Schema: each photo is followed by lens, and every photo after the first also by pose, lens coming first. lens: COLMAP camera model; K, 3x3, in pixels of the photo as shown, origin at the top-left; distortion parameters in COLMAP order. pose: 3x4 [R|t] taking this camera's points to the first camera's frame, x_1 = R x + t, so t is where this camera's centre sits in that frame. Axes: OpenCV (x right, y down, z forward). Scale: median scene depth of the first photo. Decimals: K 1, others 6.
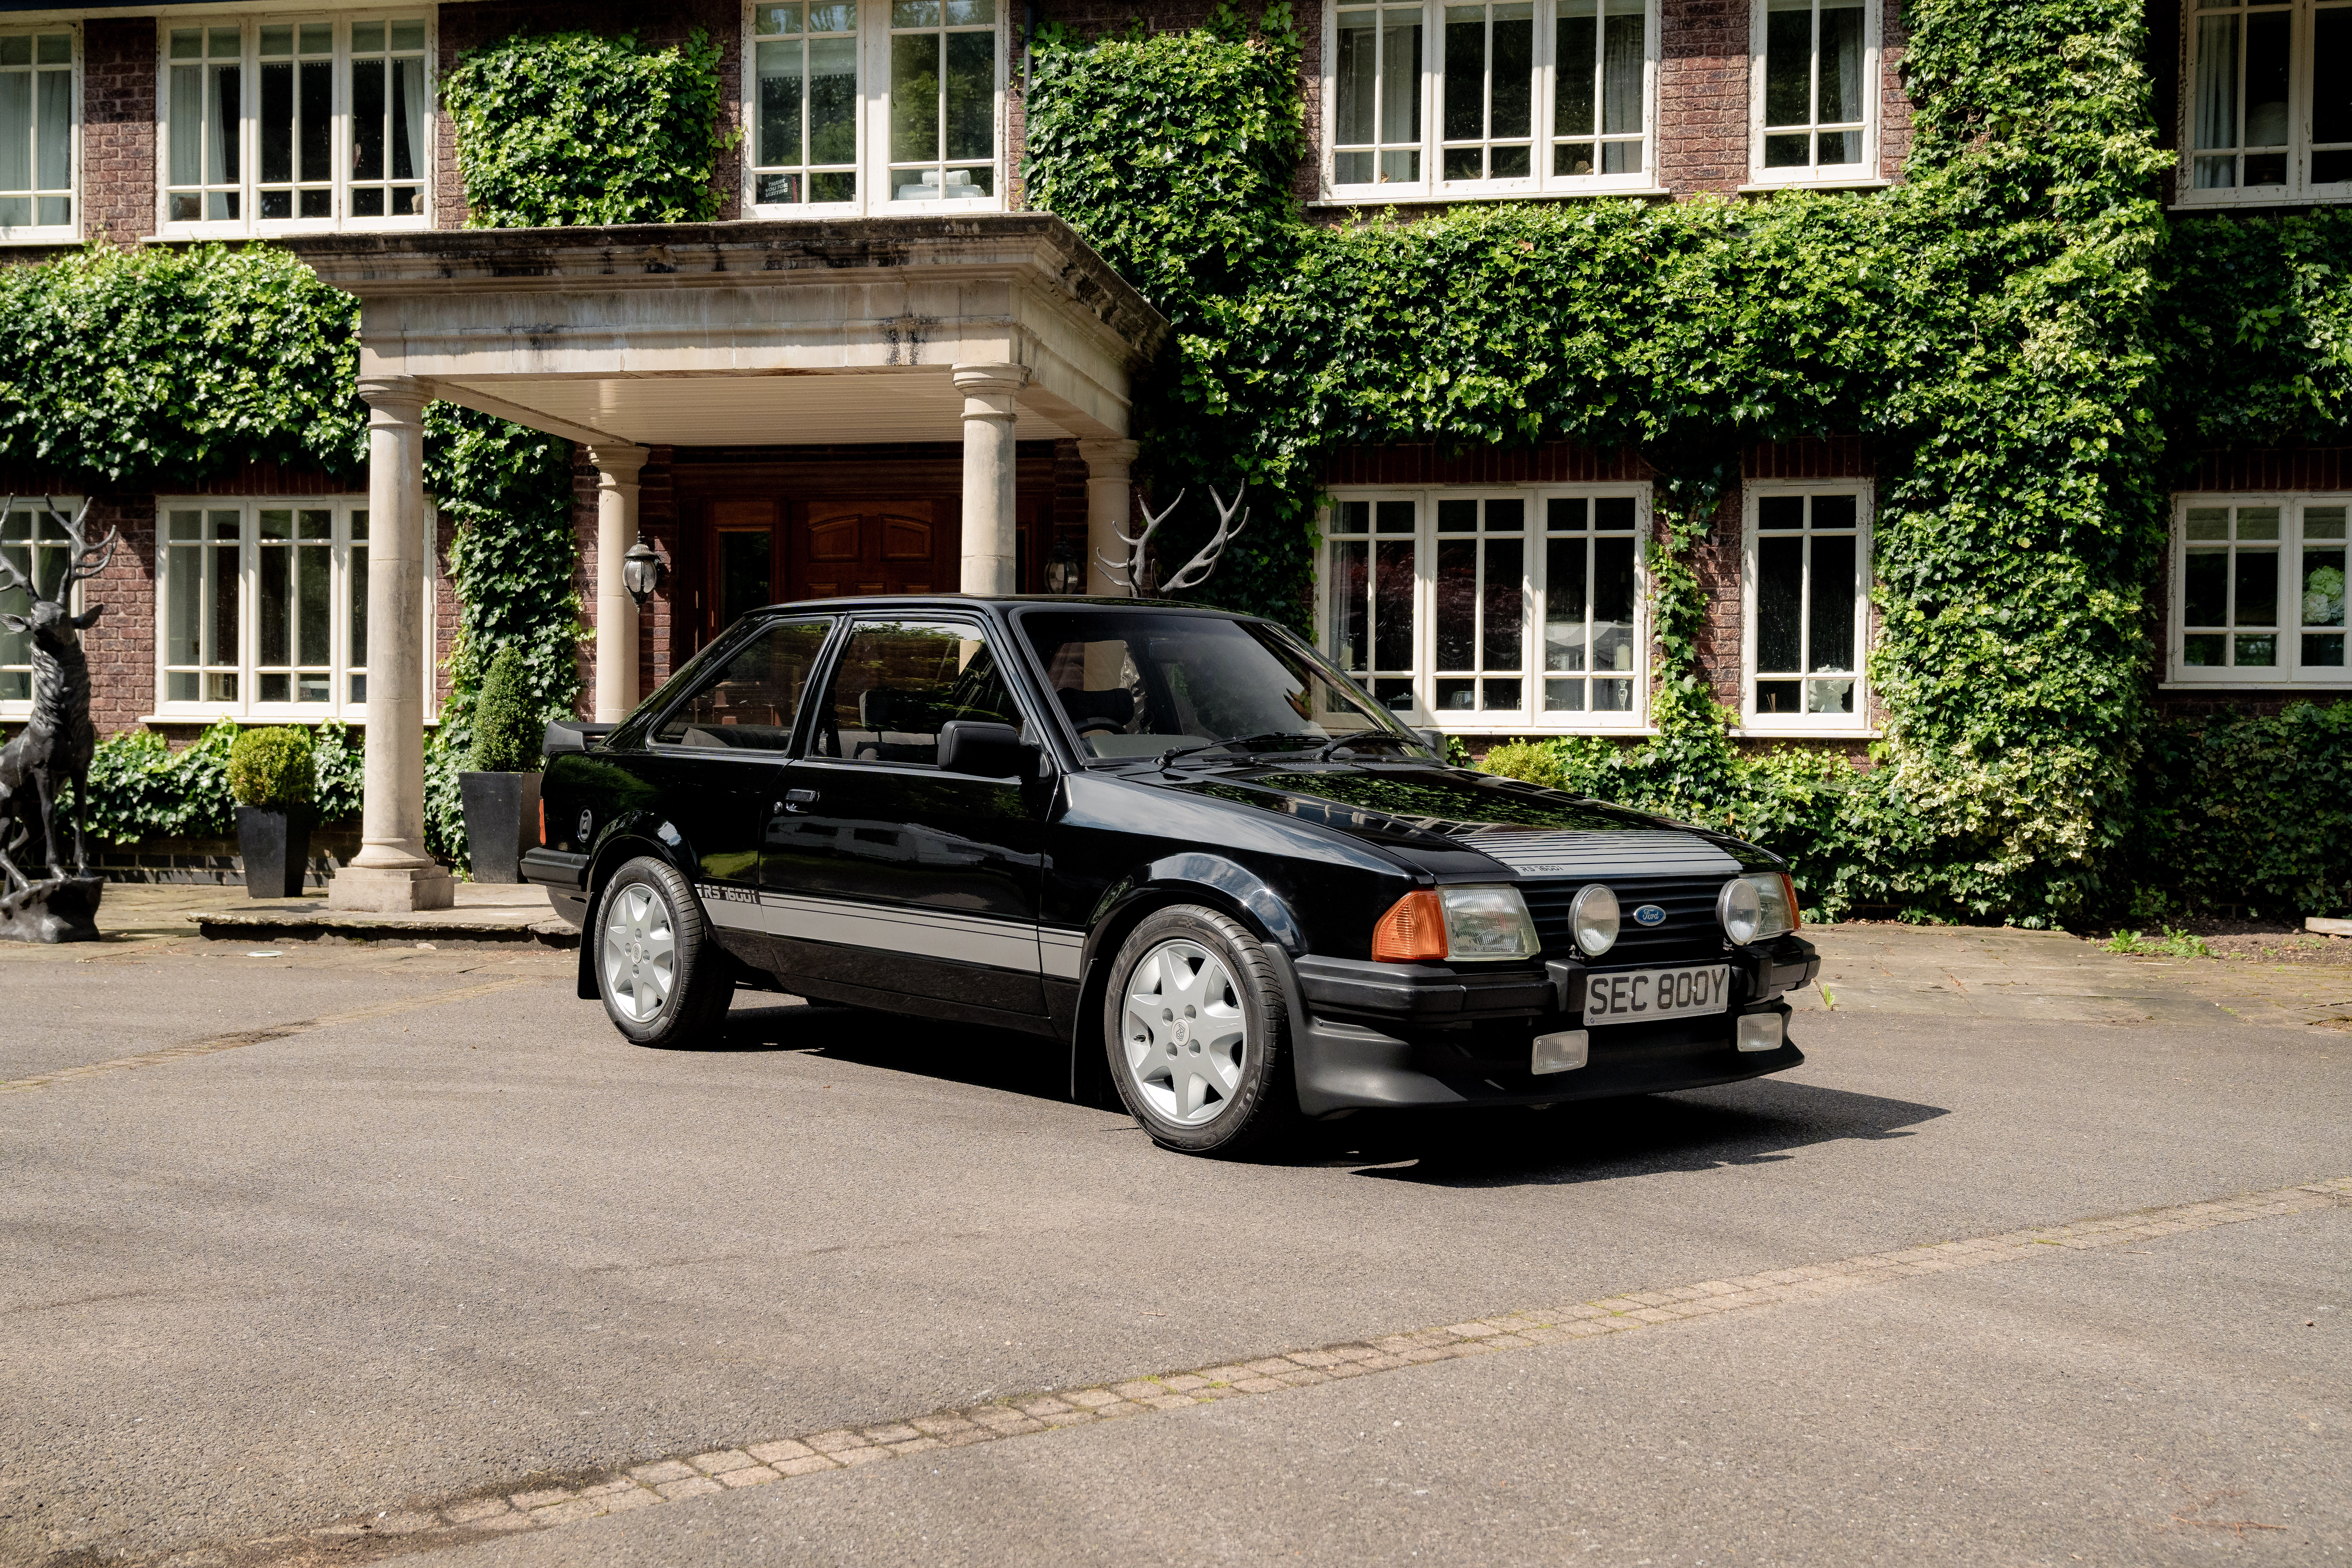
lens RADIAL K [[2410.0, 0, 1158.6], [0, 2410.0, 773.6], [0, 0, 1]] dist [0.044798, -0.003062]
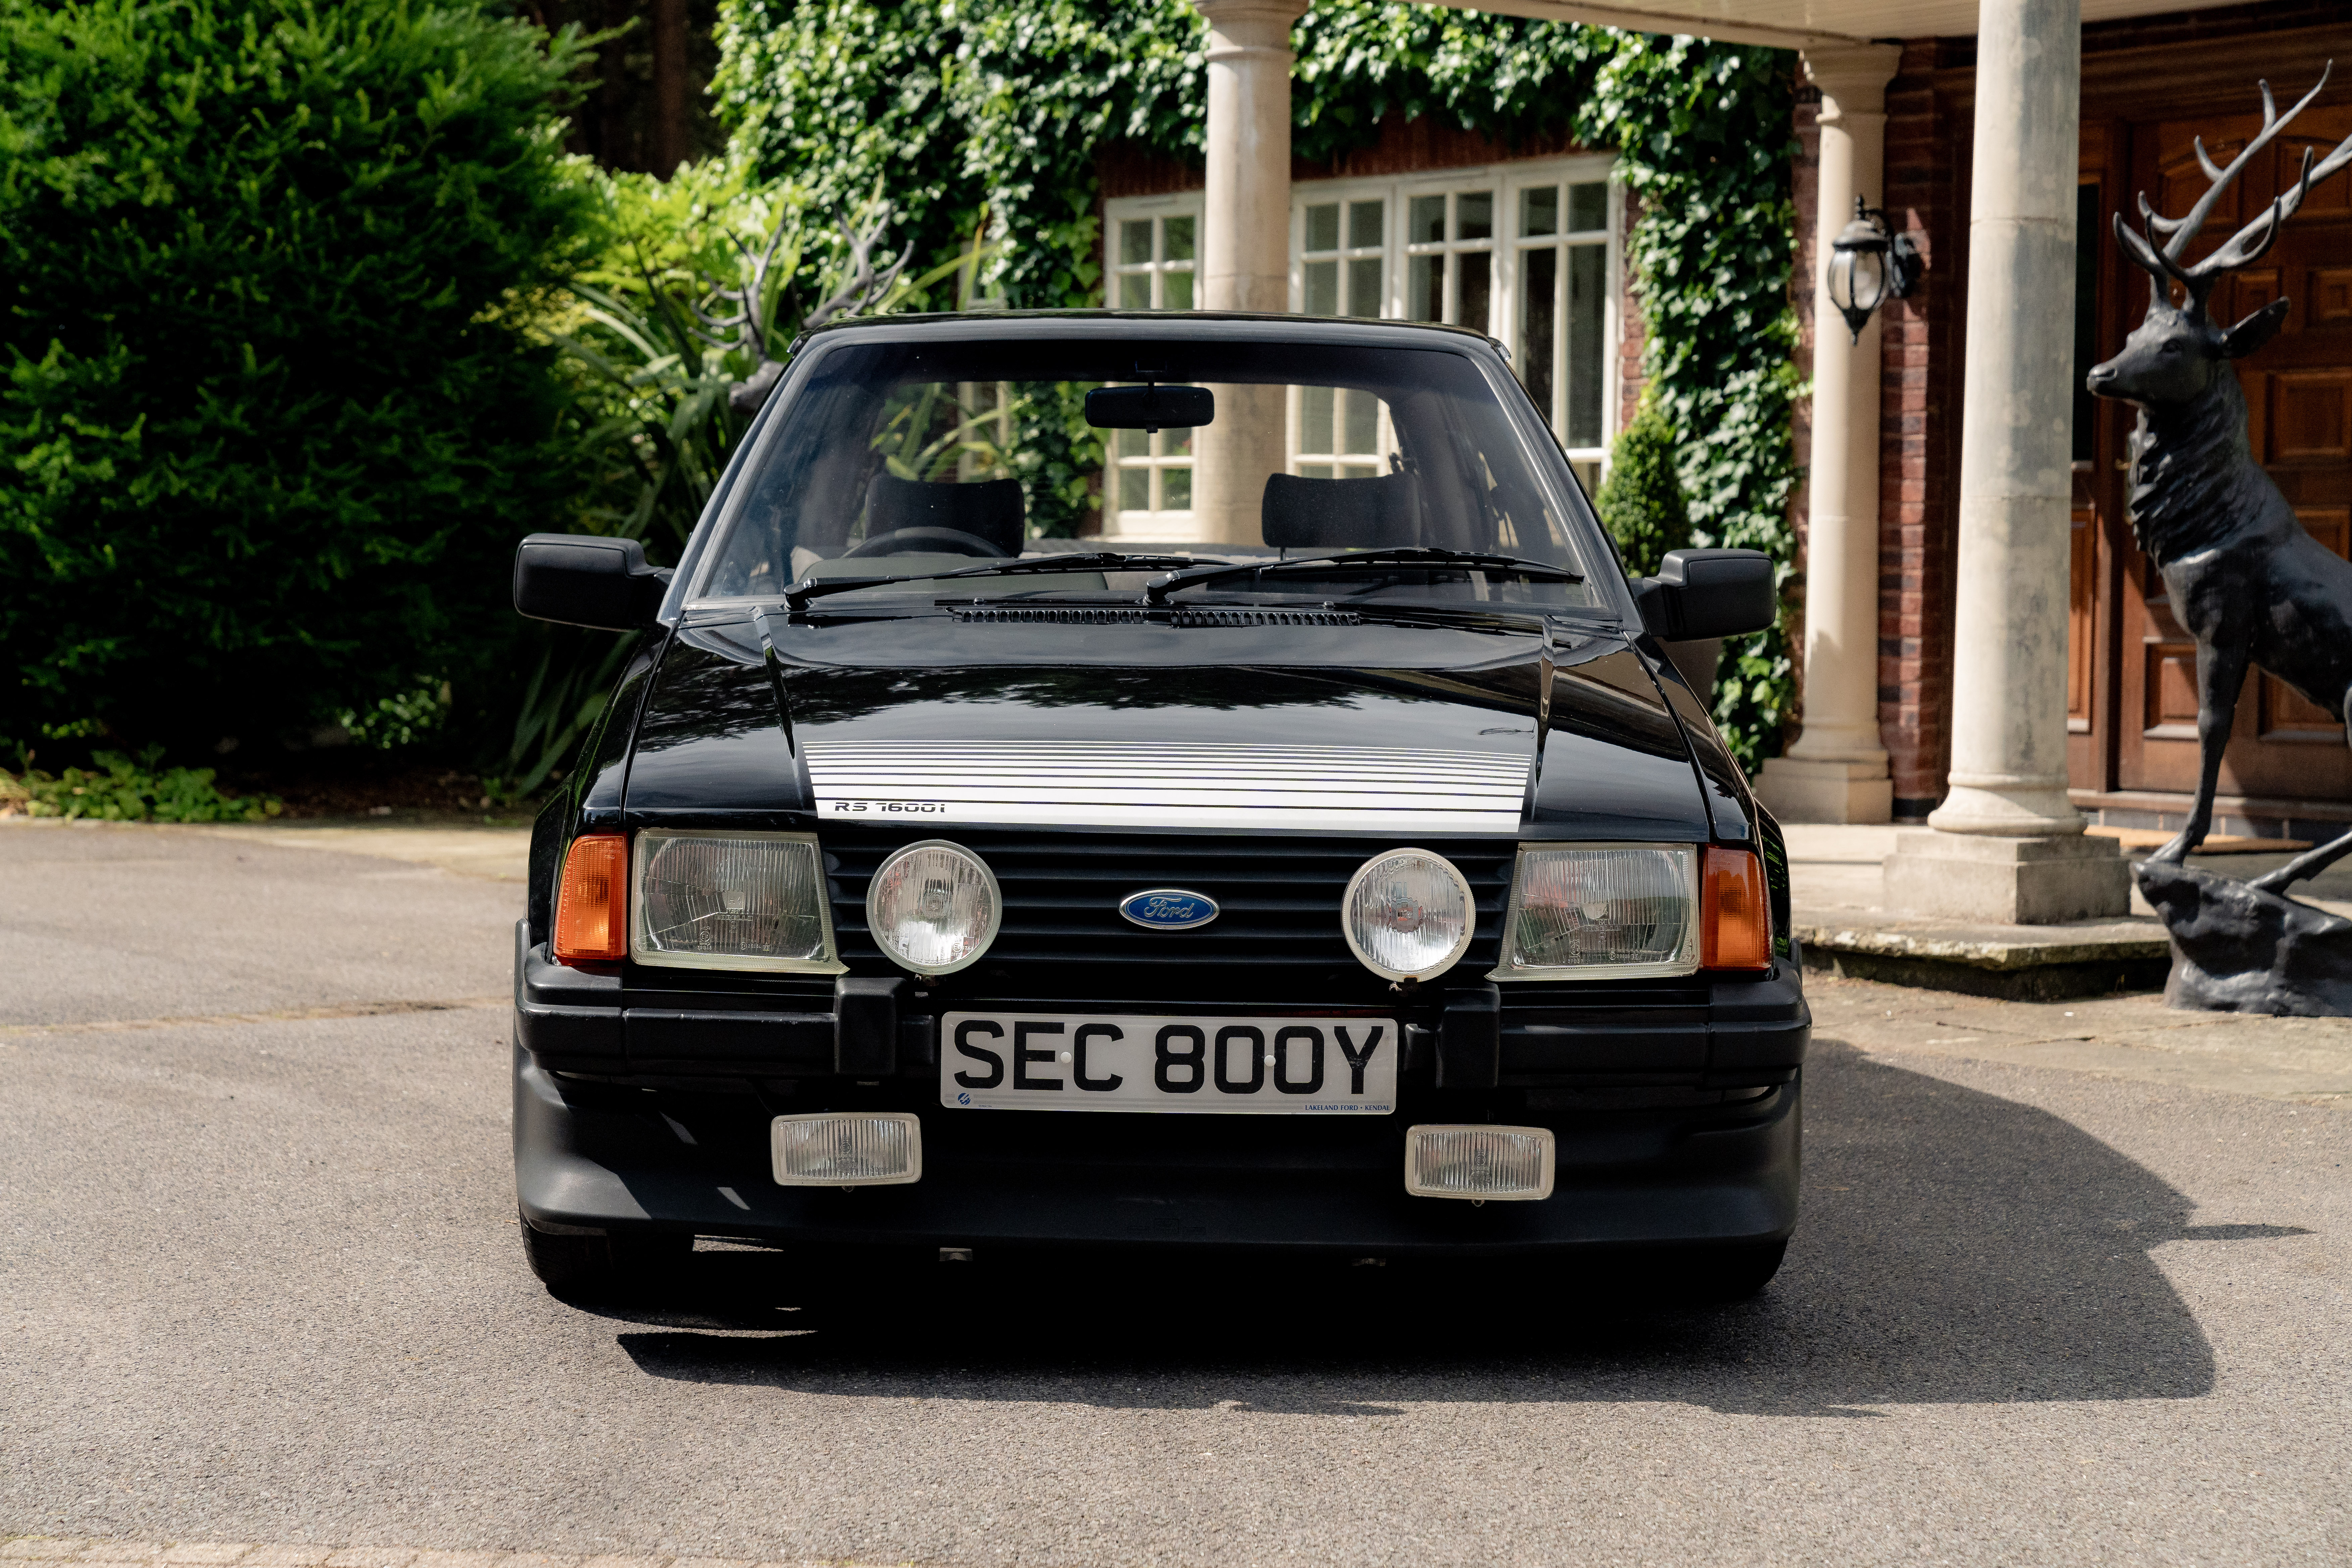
lens RADIAL K [[4375.8, 0, 1176.0], [0, 4375.8, 784.0], [0, 0, 1]] dist [0.095700, 0.001817]
pose [[0.762257, 0.032590, -0.646453, 0.349490], [-0.010955, 0.999238, 0.037458, -0.001169], [0.647181, -0.021471, 0.762034, 0.127355]]
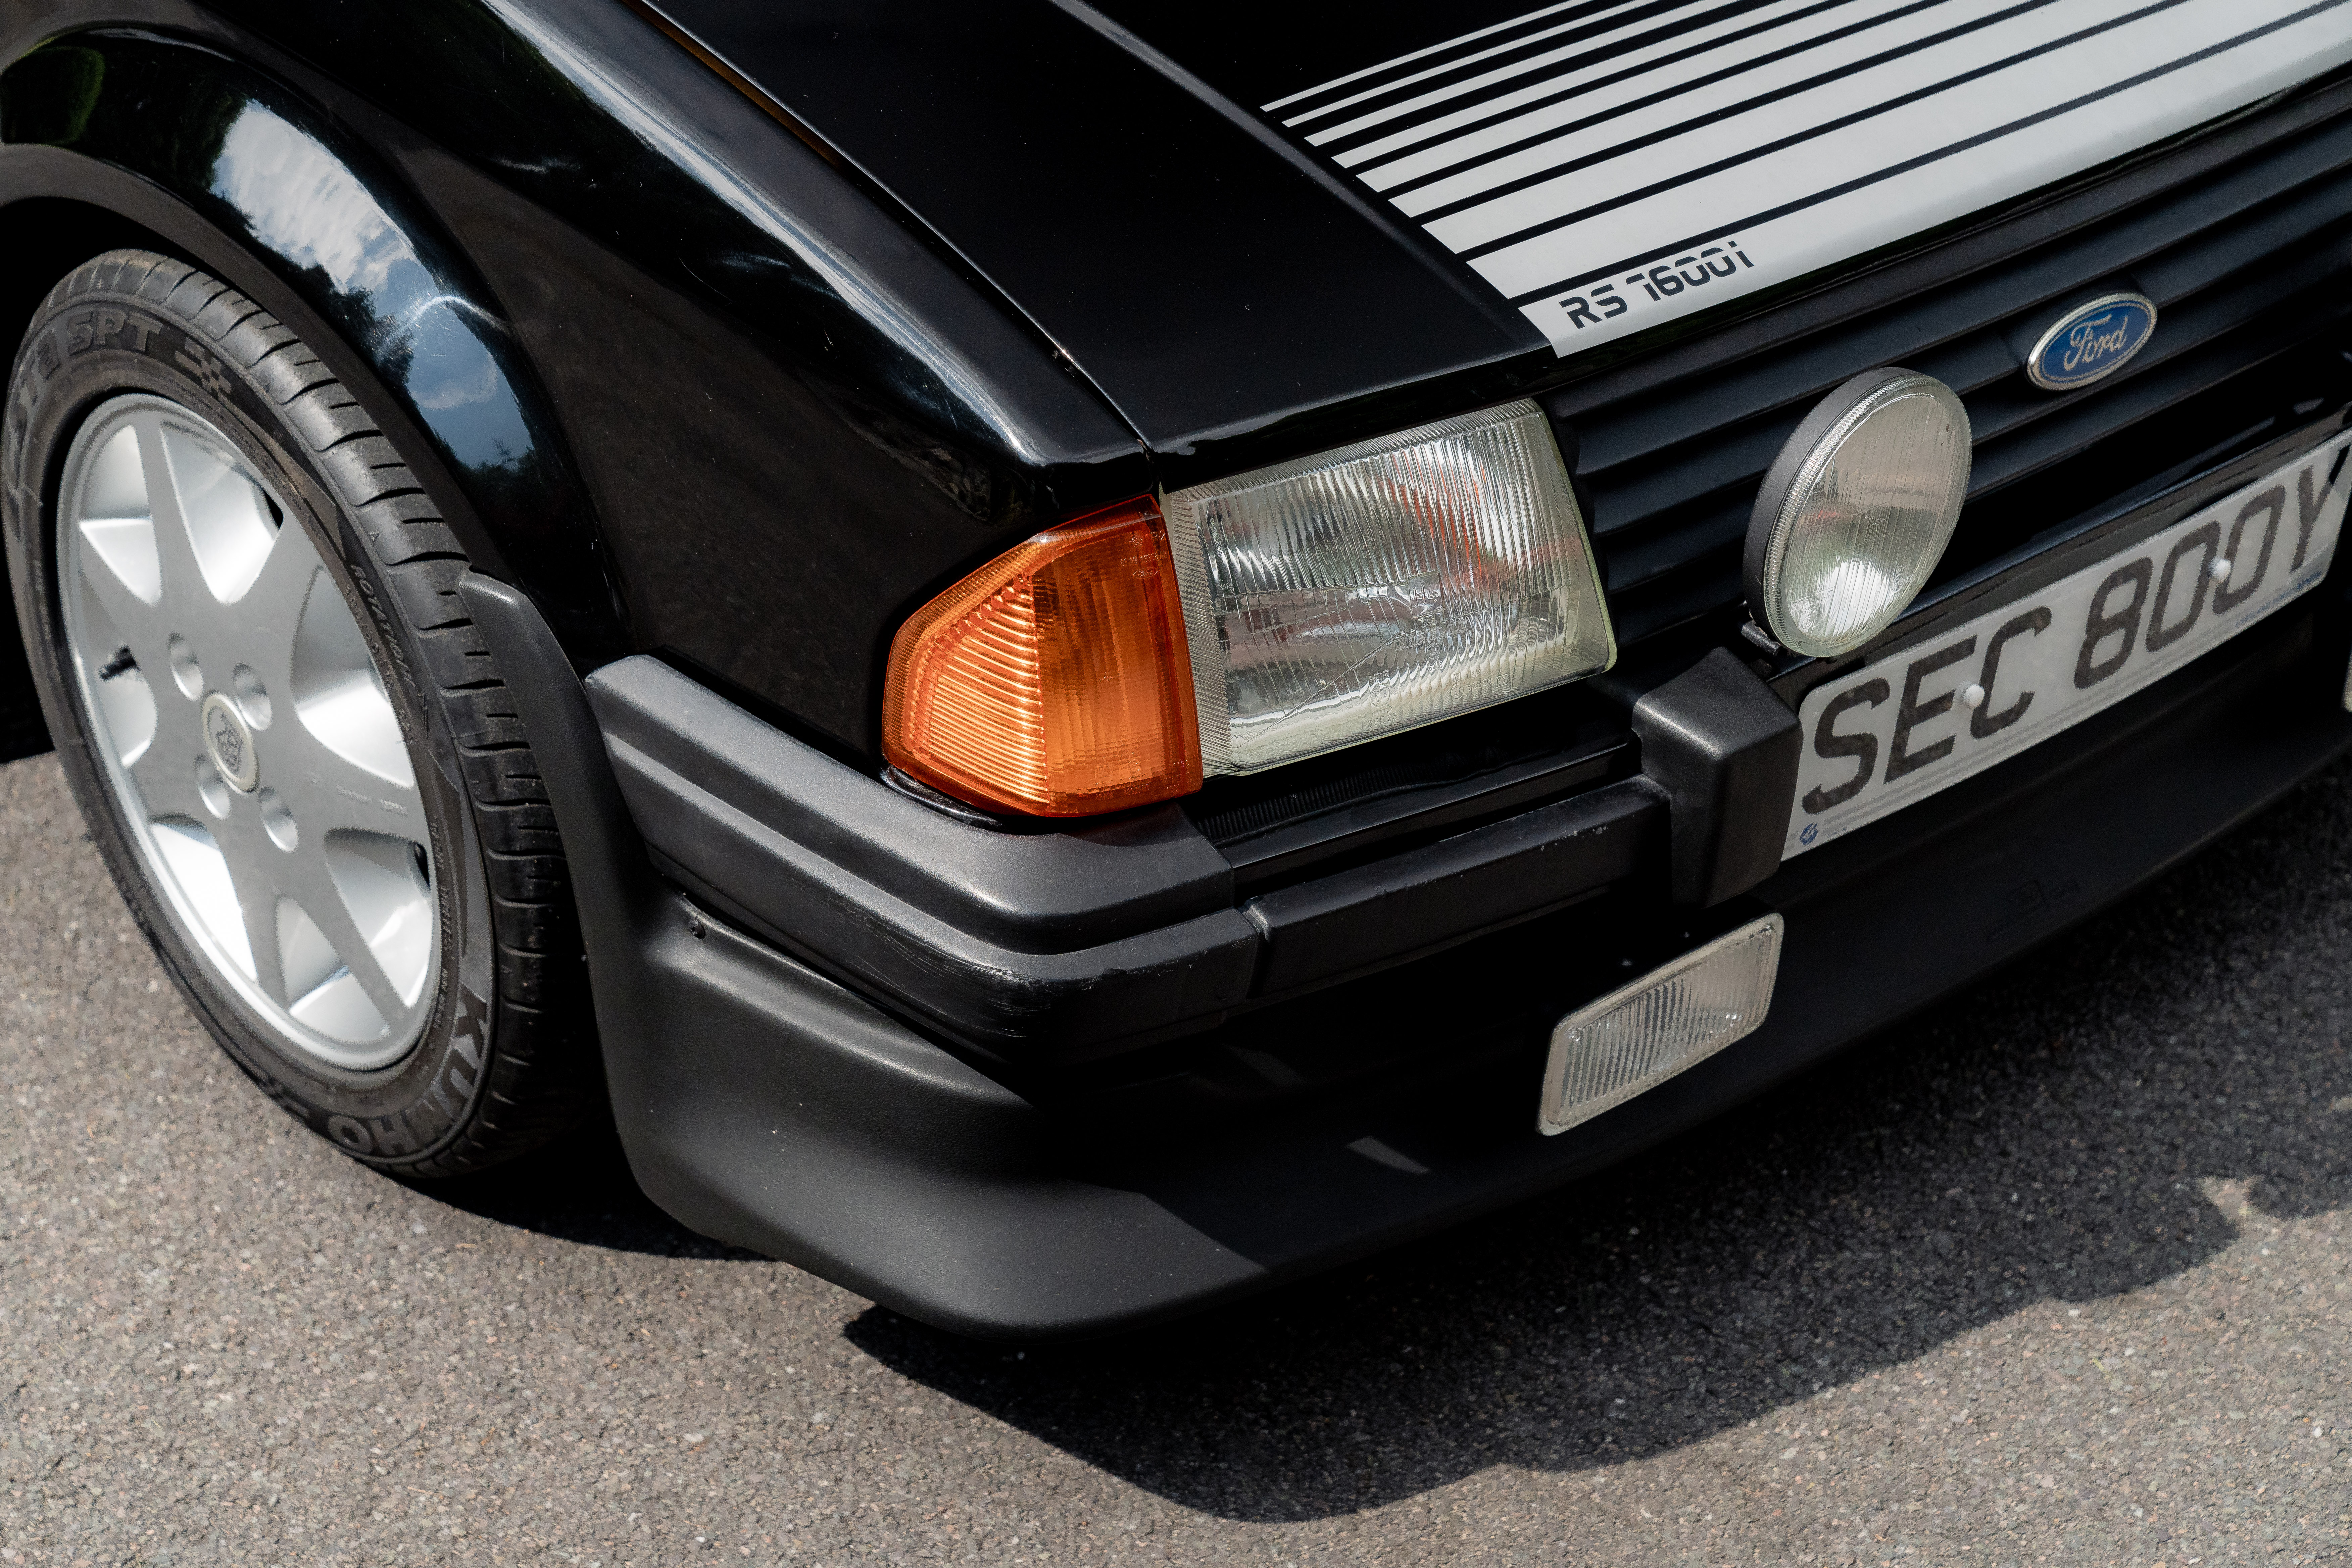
lens RADIAL K [[4010.3, 0, 1176.0], [0, 4010.3, 784.0], [0, 0, 1]] dist [0.053663, 0.207427]
pose [[0.999820, 0.012464, 0.014336, 0.045161], [-0.018065, 0.857308, 0.514487, -0.049243], [-0.005877, -0.514654, 0.857378, 0.270566]]
